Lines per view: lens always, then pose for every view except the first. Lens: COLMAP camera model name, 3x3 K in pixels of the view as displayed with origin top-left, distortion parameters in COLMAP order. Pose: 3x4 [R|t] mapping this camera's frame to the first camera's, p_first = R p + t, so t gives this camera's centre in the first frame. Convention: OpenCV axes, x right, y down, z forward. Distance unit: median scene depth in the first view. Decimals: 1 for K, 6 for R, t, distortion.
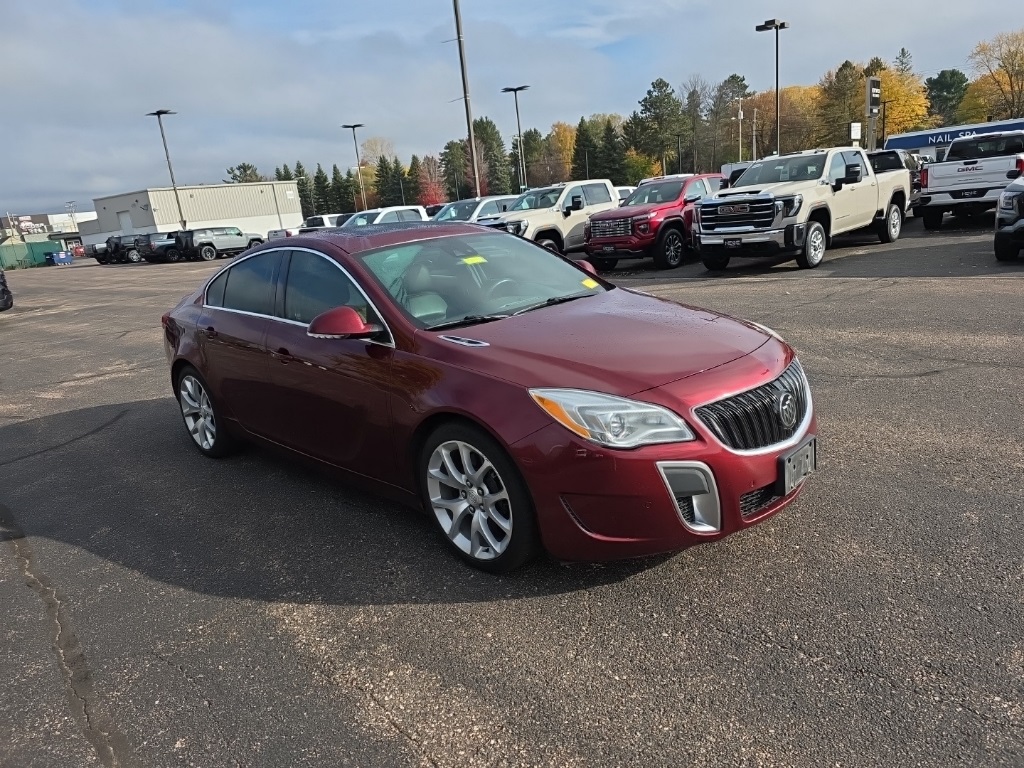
lens RADIAL K [[696.0, 0, 518.0], [0, 696.0, 378.9], [0, 0, 1]] dist [0.066052, -0.067729]
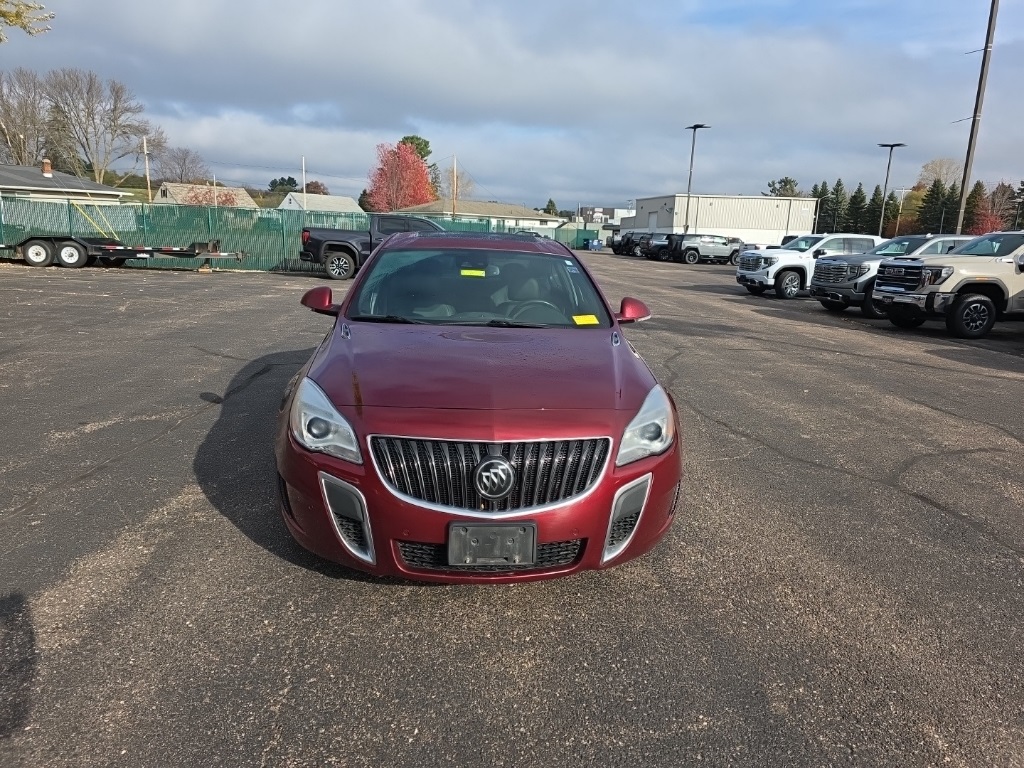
lens RADIAL K [[696.0, 0, 518.0], [0, 696.0, 378.9], [0, 0, 1]] dist [0.066052, -0.067729]
pose [[0.734091, 0.258028, -0.628118, 0.073695], [-0.269245, 0.959776, 0.079601, -0.012442], [0.623392, 0.110684, 0.774036, 0.025165]]
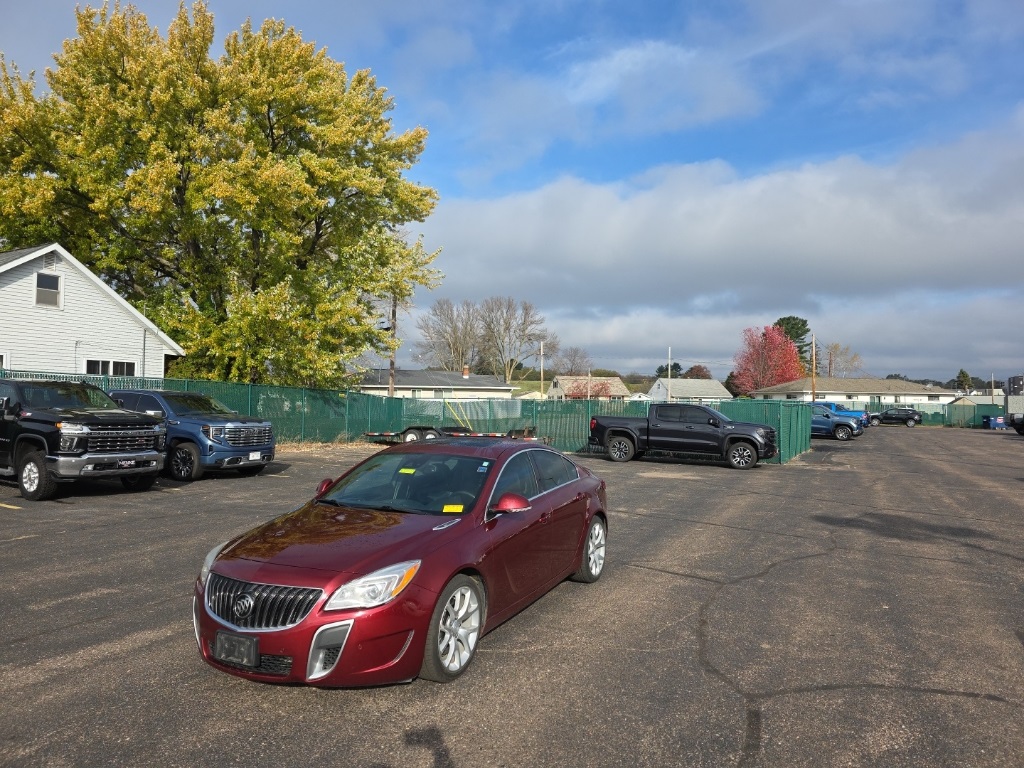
lens RADIAL K [[696.0, 0, 518.0], [0, 696.0, 378.9], [0, 0, 1]] dist [0.066052, -0.067729]
pose [[0.269072, 0.070778, -0.960516, 0.150732], [-0.272045, 0.962270, -0.005301, -0.043932], [0.923900, 0.262730, 0.278175, 0.078779]]
